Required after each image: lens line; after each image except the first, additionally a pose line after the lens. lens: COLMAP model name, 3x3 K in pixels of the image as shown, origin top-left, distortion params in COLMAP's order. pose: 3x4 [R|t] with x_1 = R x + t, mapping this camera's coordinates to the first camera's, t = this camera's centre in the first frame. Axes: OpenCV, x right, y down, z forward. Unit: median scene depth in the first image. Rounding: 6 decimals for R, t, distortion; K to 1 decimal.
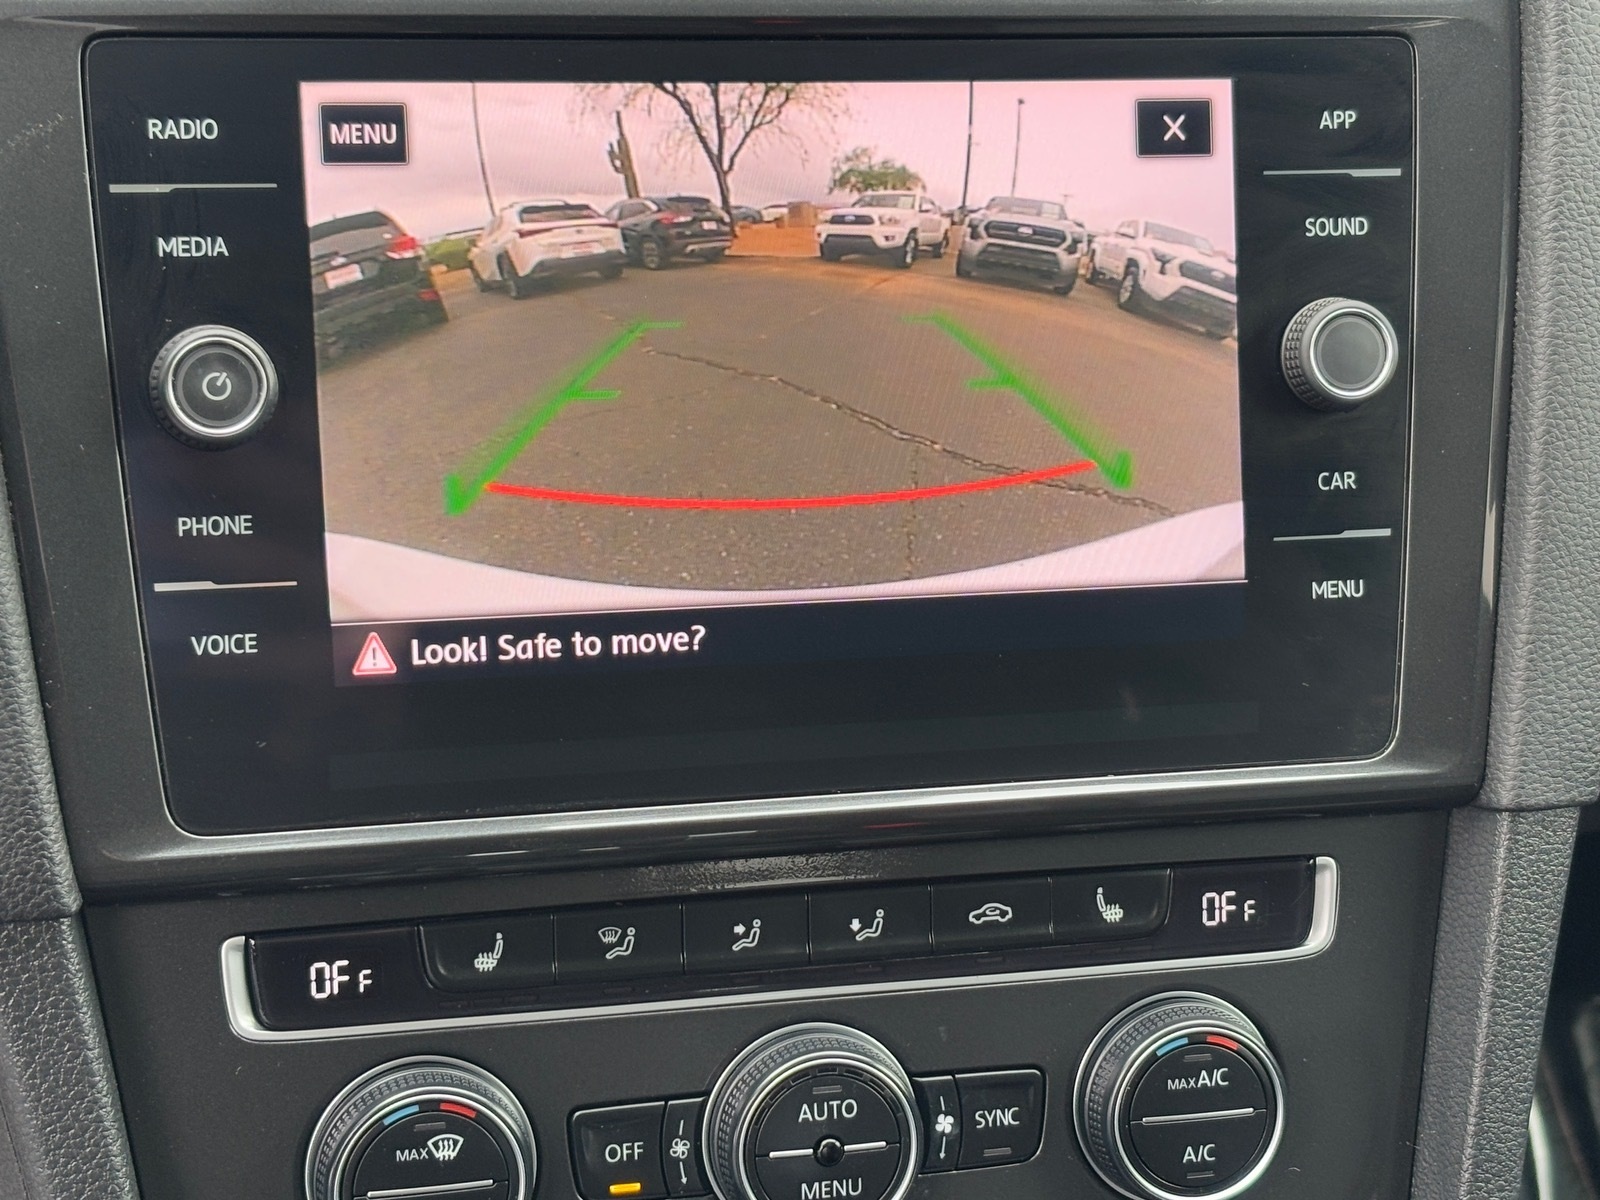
lens RADIAL K [[3084.8, 0, 841.6], [0, 3084.8, 592.0], [0, 0, 1]] dist [0.164583, 0.000000]
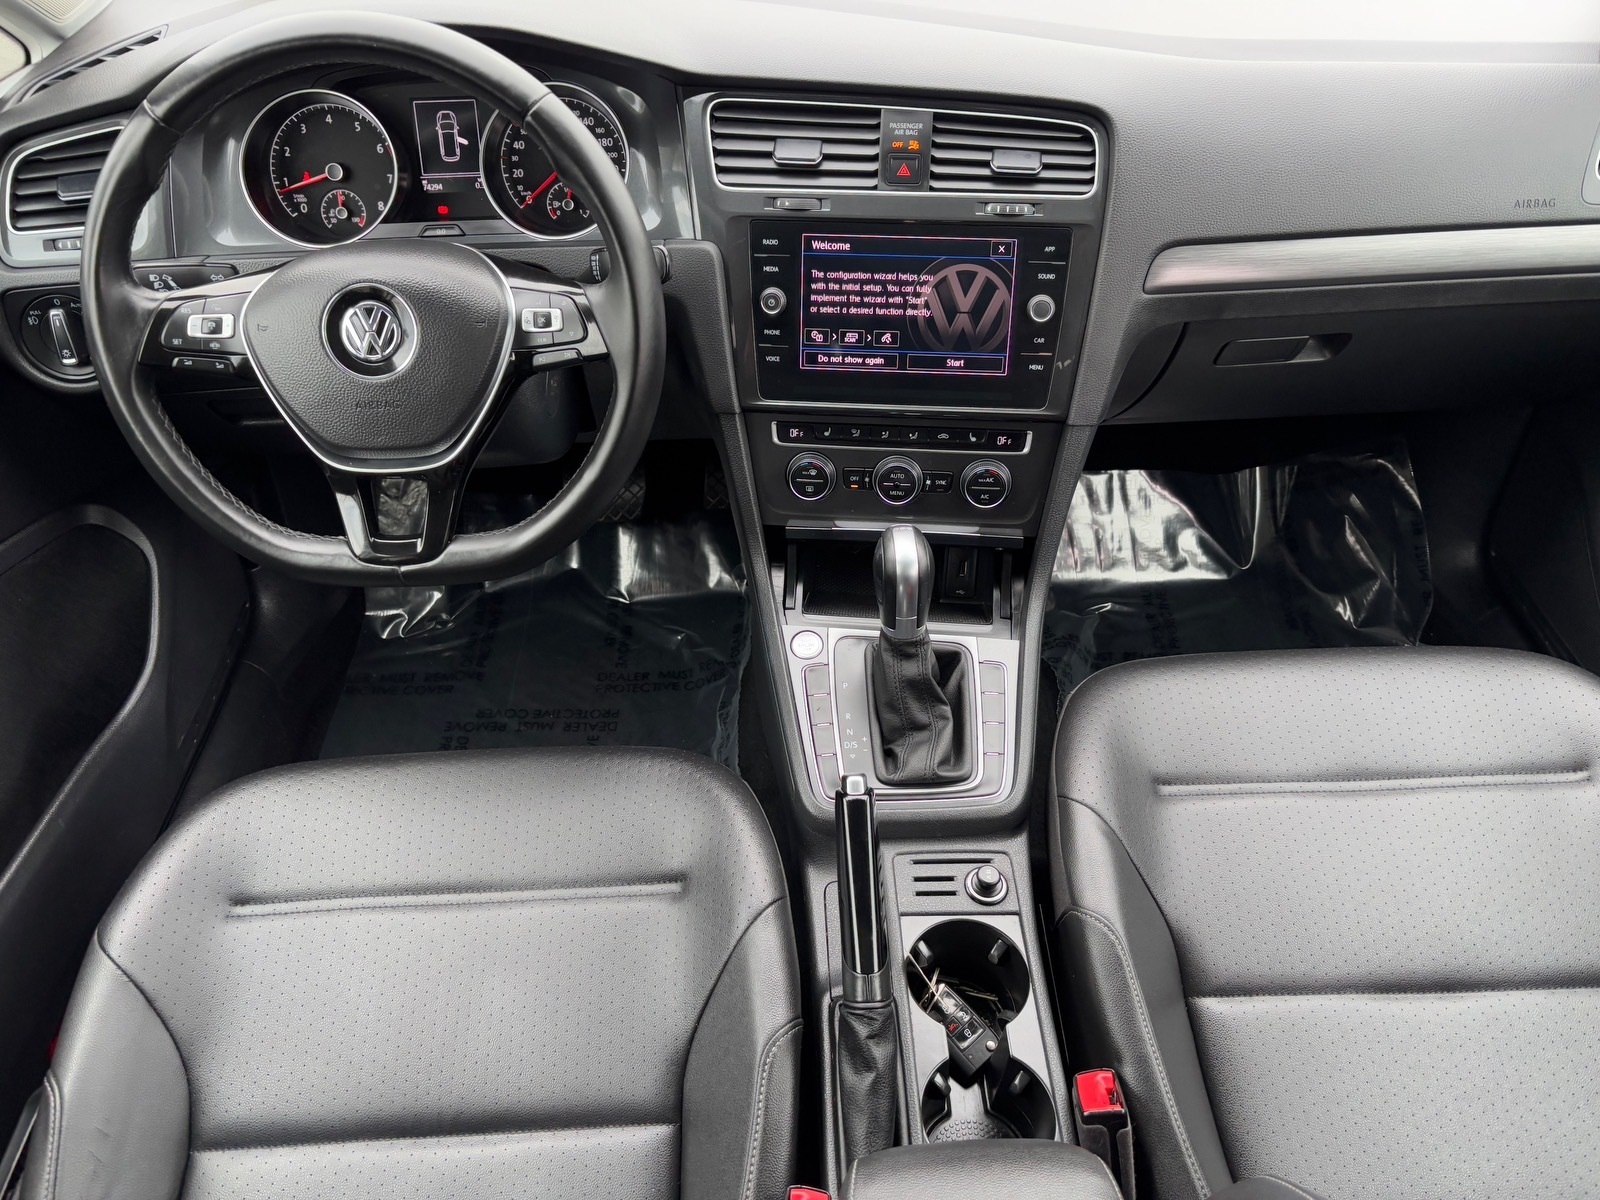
lens RADIAL K [[1216.4, 0, 807.8], [0, 1216.4, 613.4], [0, 0, 1]] dist [0.026572, -0.028987]
pose [[0.930663, 0.175193, -0.321205, 0.465015], [-0.069139, 0.946300, 0.315810, -0.185923], [0.359284, -0.271704, 0.892800, -0.655808]]
